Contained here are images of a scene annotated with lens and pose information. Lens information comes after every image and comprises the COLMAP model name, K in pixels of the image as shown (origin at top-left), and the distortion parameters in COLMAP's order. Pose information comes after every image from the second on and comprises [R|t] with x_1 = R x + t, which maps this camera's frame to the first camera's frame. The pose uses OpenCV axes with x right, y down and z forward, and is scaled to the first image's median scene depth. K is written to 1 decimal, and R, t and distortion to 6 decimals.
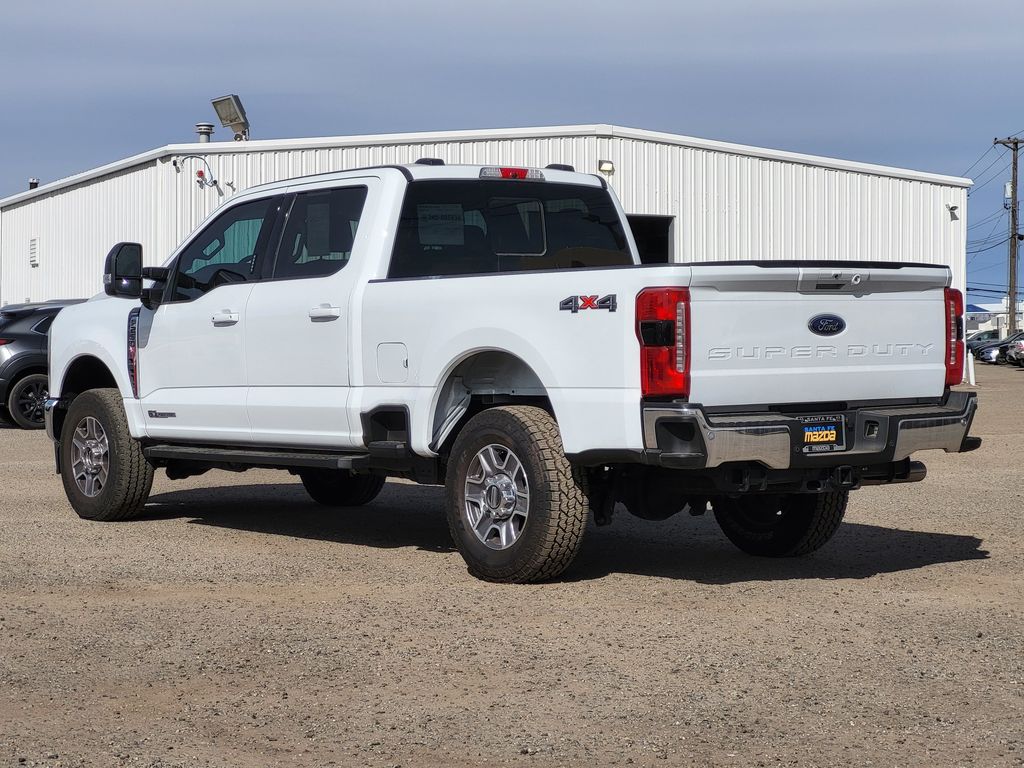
lens RADIAL K [[2234.8, 0, 512.0], [0, 2234.8, 384.0], [0, 0, 1]] dist [-0.576391, 0.027601]
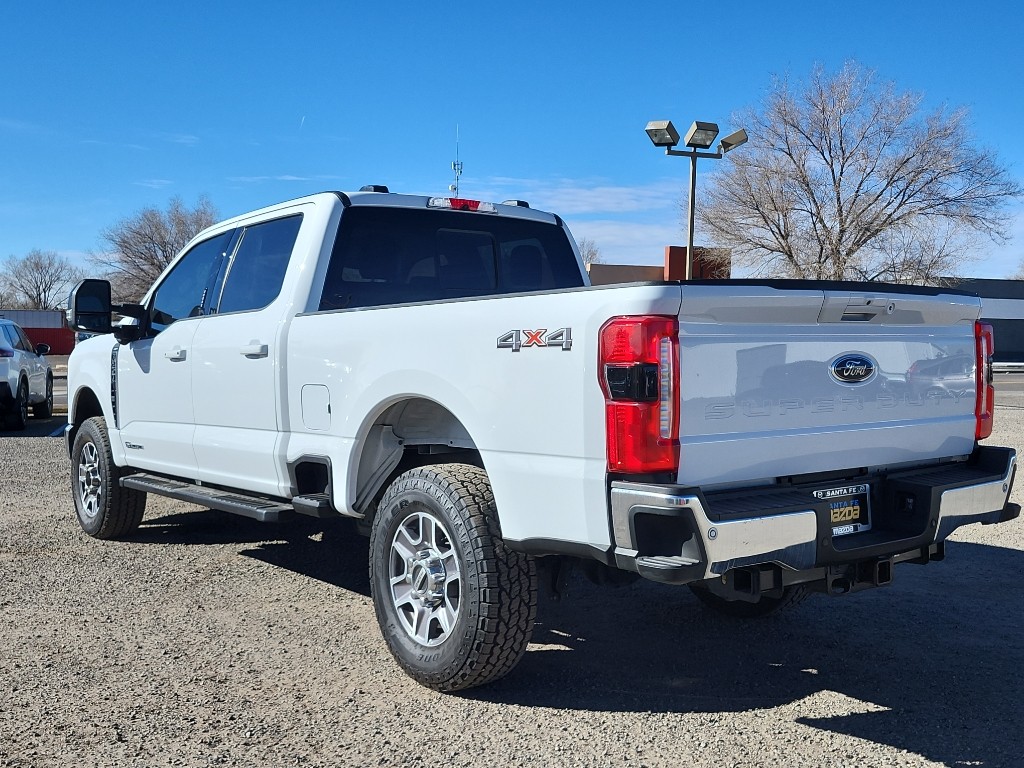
lens RADIAL K [[1990.1, 0, 512.0], [0, 1990.1, 384.0], [0, 0, 1]] dist [0.062858, -0.286980]
pose [[0.999848, 0.001134, 0.017403, 0.012158], [-0.000882, 0.999895, -0.014470, -0.009479], [-0.017418, 0.014453, 0.999744, 0.269777]]
